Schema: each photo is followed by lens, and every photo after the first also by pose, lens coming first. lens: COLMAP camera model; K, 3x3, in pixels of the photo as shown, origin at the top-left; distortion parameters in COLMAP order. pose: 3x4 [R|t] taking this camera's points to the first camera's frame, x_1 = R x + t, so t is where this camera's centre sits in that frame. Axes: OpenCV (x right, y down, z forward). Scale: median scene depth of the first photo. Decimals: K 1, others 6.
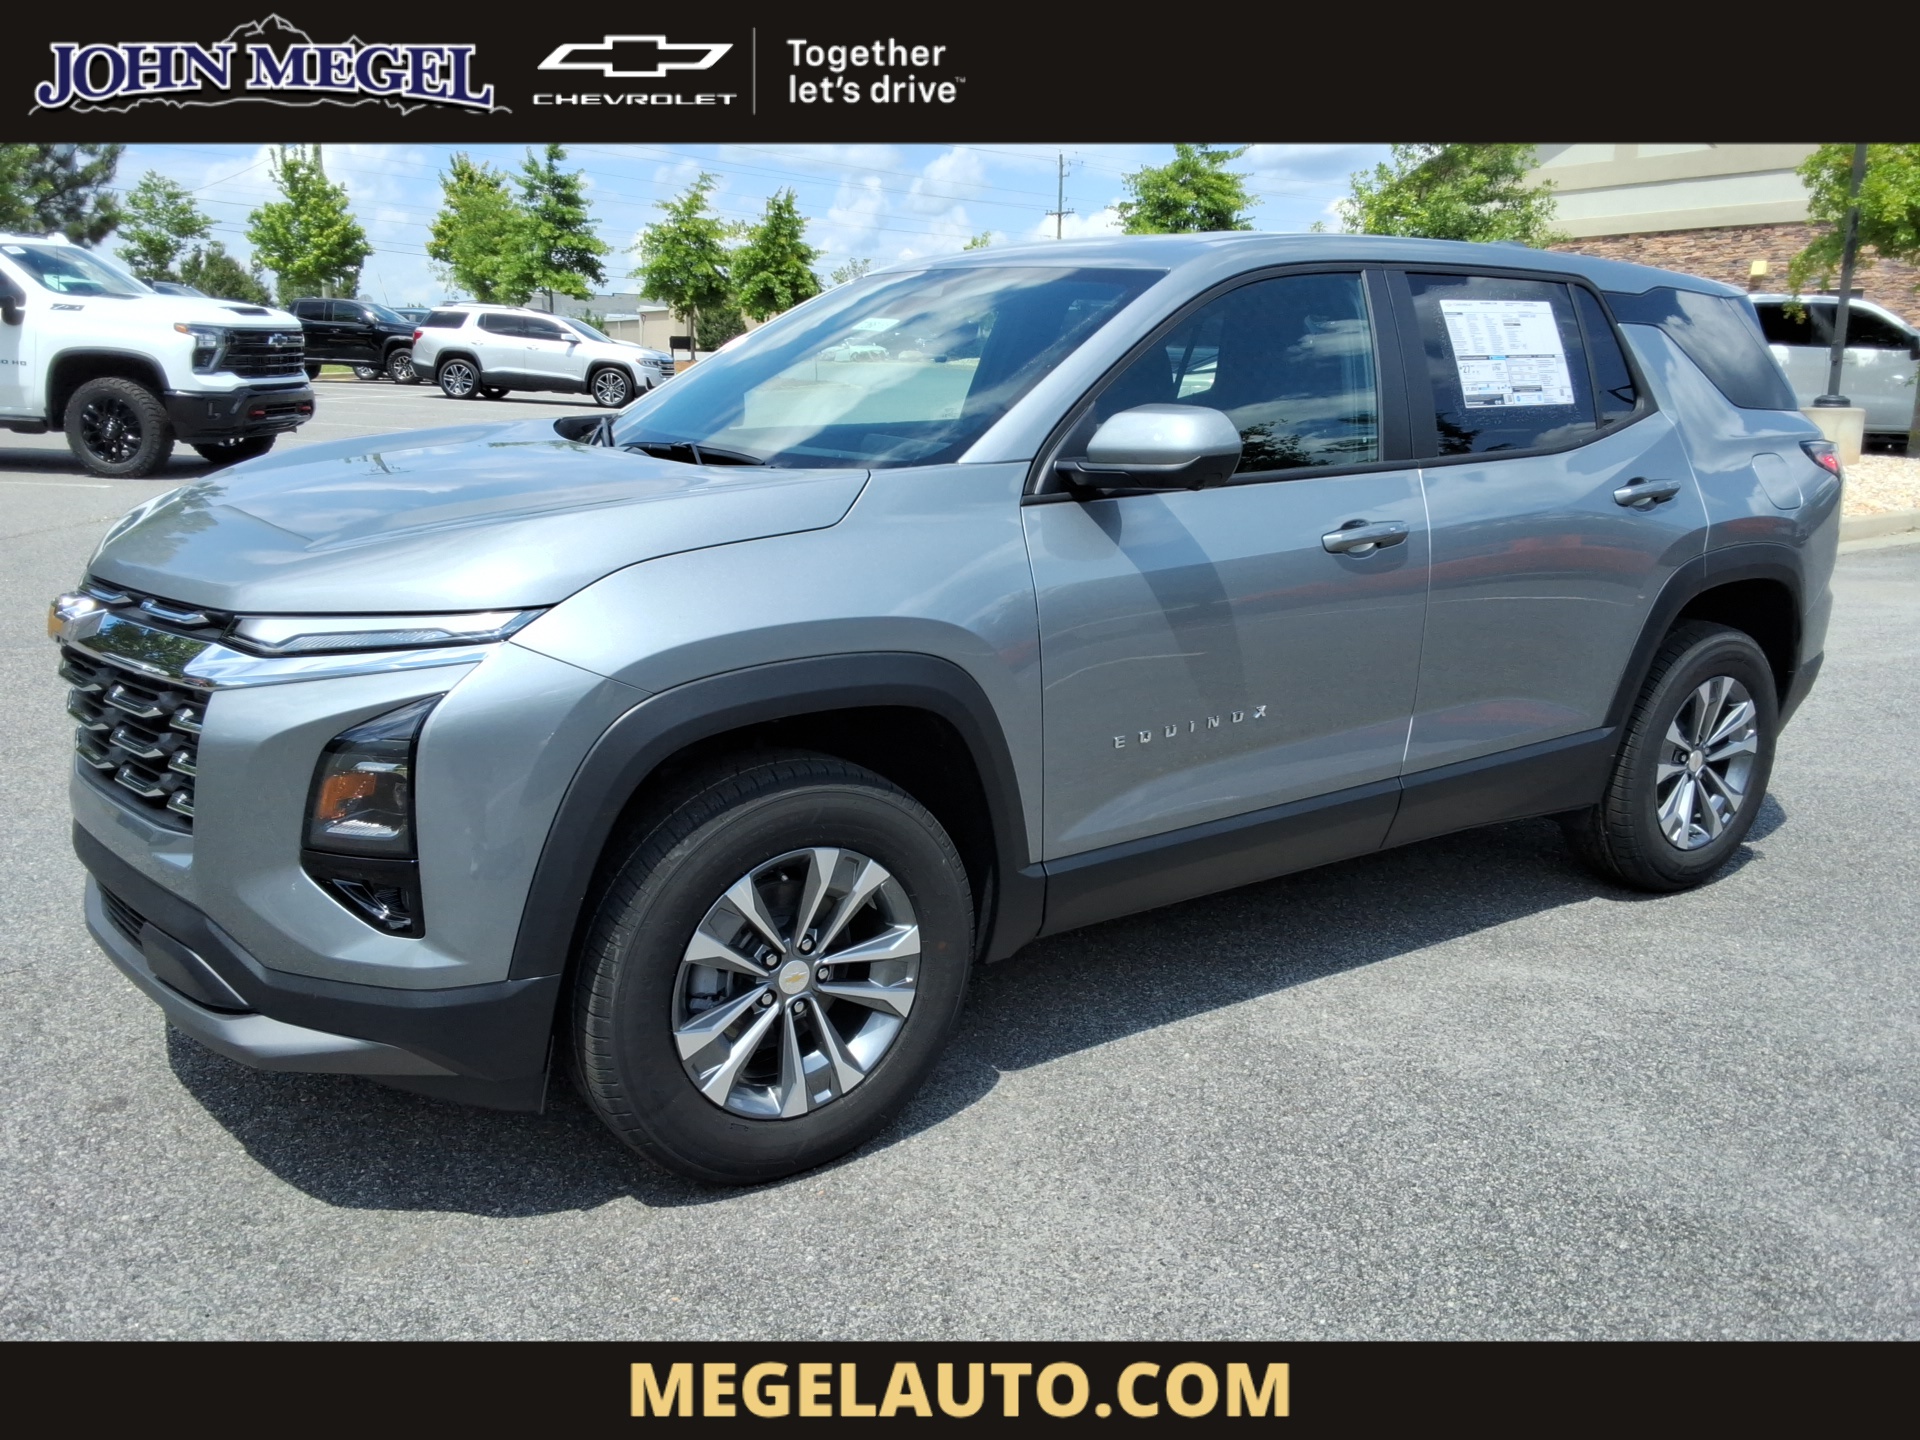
lens RADIAL K [[1549.8, 0, 971.7], [0, 1549.8, 696.2], [0, 0, 1]] dist [0.104846, -0.166143]
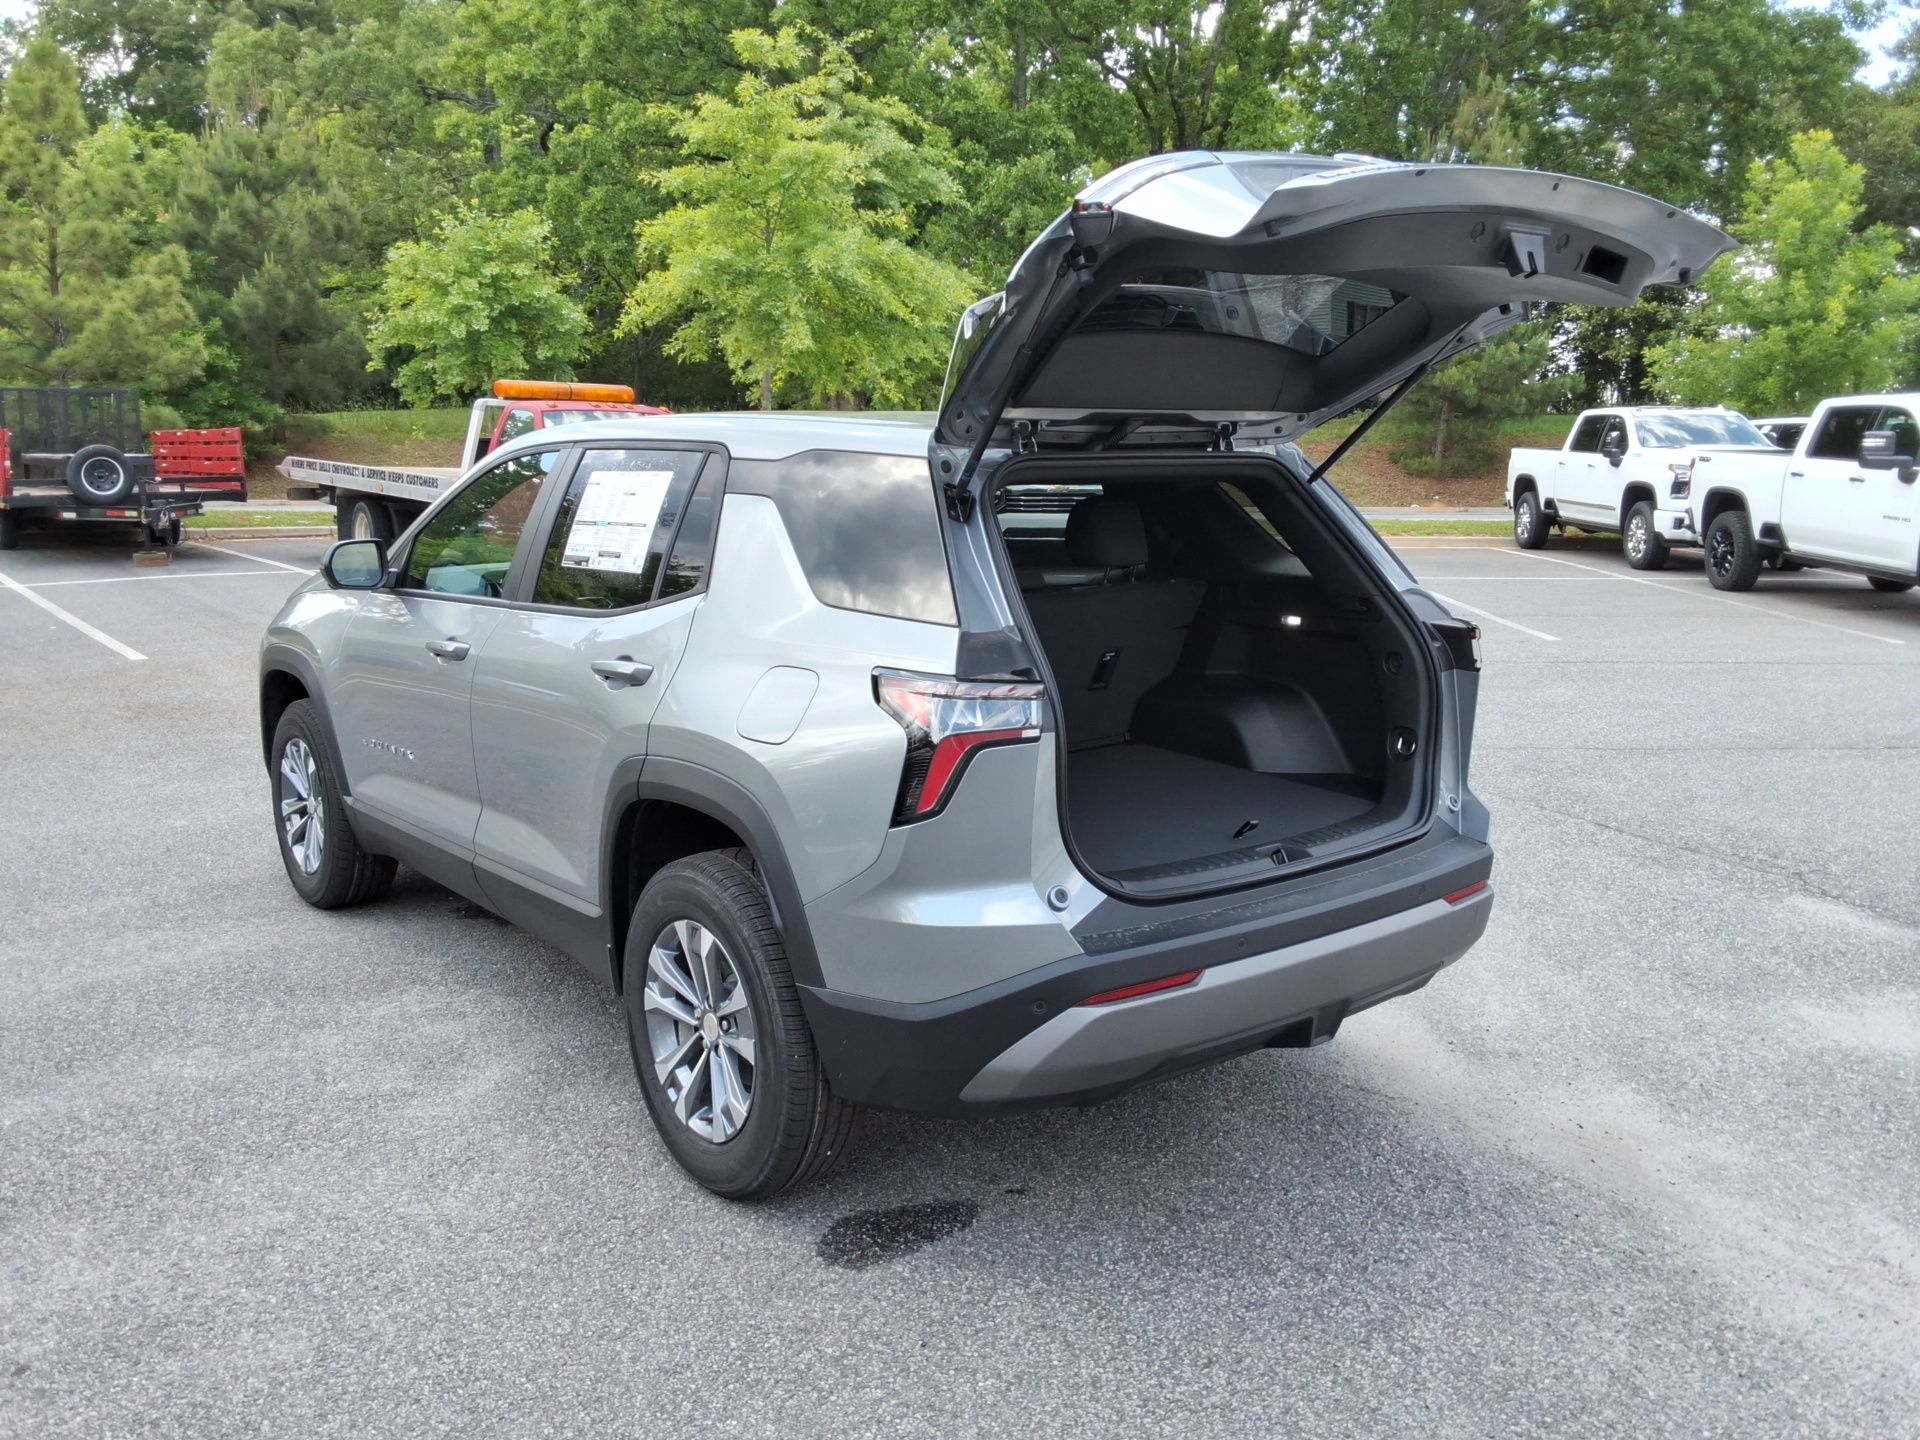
lens RADIAL K [[1547.3, 0, 974.2], [0, 1547.3, 696.4], [0, 0, 1]] dist [0.117737, -0.201559]
pose [[0.059112, 0.129037, -0.989876, 1.789451], [-0.223392, 0.968172, 0.112867, -0.351091], [0.972935, 0.214458, 0.086057, 1.487711]]
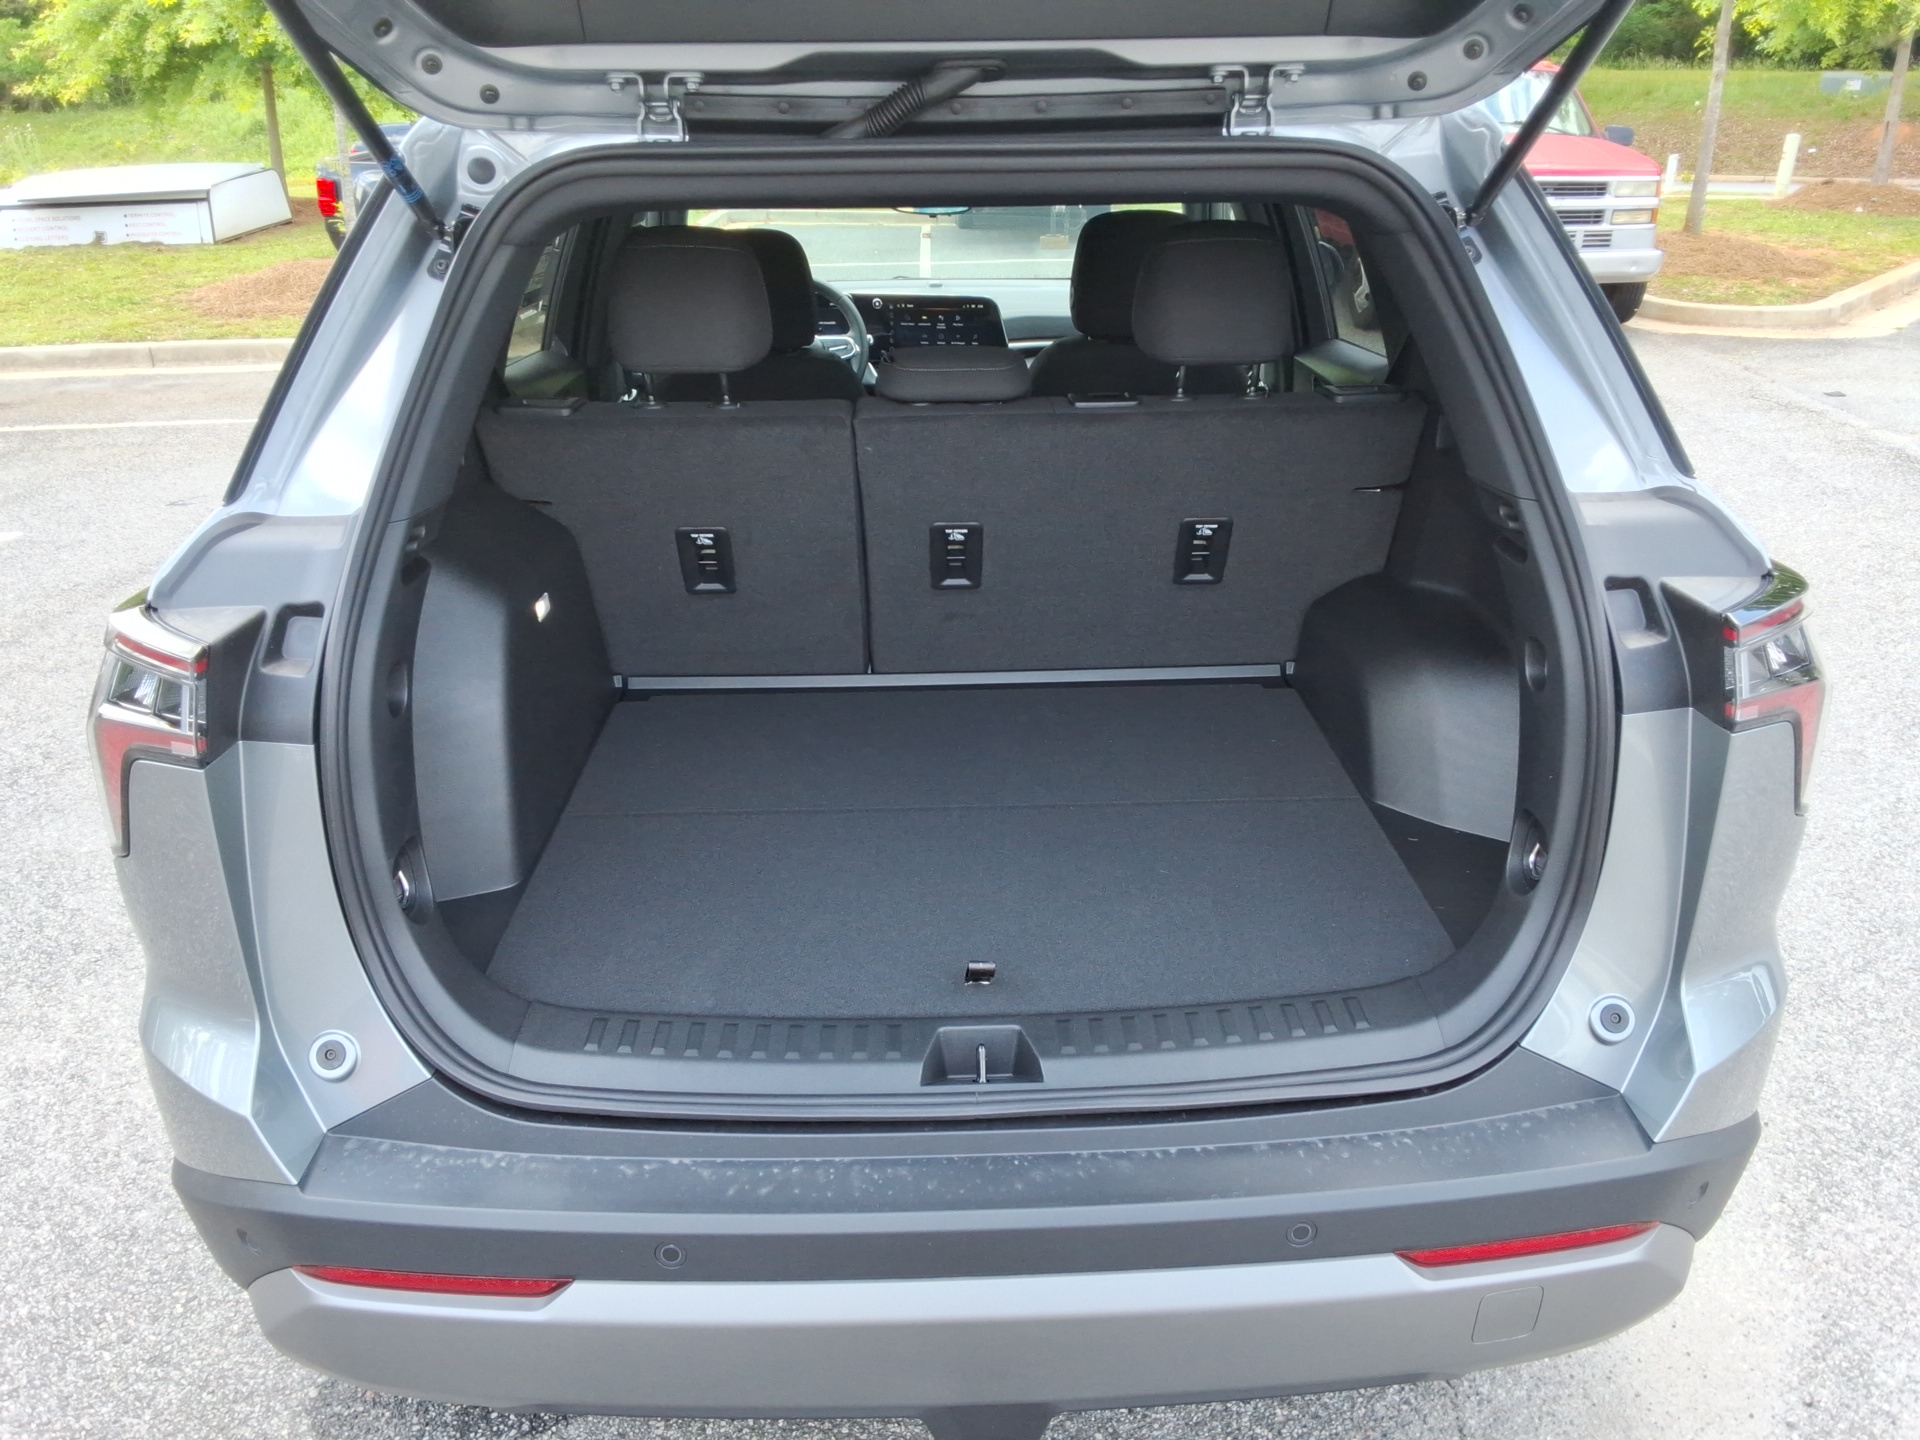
lens RADIAL K [[1597.7, 0, 969.4], [0, 1597.7, 710.8], [0, 0, 1]] dist [0.035475, -0.072668]
pose [[-0.562881, 0.263331, -0.783468, 1.103365], [-0.191047, 0.880771, 0.433293, -0.493356], [0.804155, 0.393572, -0.445461, 2.004548]]
